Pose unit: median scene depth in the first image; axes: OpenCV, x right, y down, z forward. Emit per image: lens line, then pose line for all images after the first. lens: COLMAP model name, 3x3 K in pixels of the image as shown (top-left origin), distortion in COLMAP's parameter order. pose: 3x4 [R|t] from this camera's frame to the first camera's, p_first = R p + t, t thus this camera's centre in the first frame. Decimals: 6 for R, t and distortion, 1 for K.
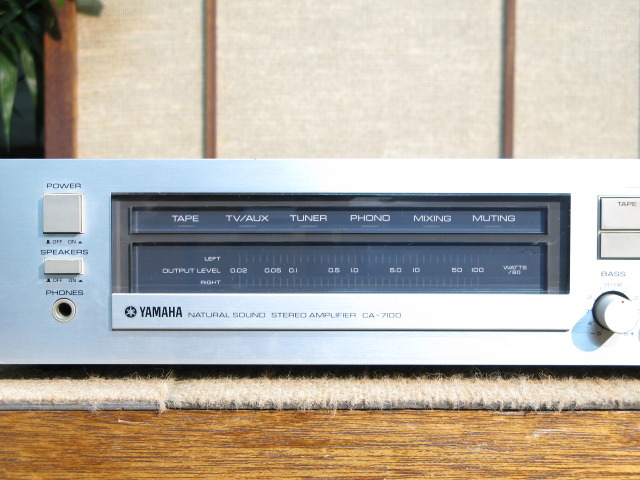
lens RADIAL K [[1181.5, 0, 345.7], [0, 1181.5, 244.2], [0, 0, 1]] dist [0.031337, 0.000000]
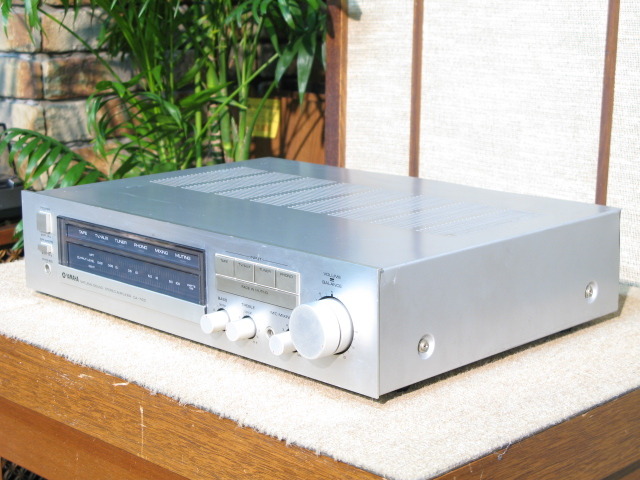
lens RADIAL K [[1181.5, 0, 319.6], [0, 1181.5, 246.7], [0, 0, 1]] dist [0.031337, 0.000000]
pose [[0.718024, 0.150877, -0.679468, 0.733453], [-0.036260, 0.983005, 0.179961, -0.181336], [0.695073, -0.104579, 0.711292, -0.032521]]
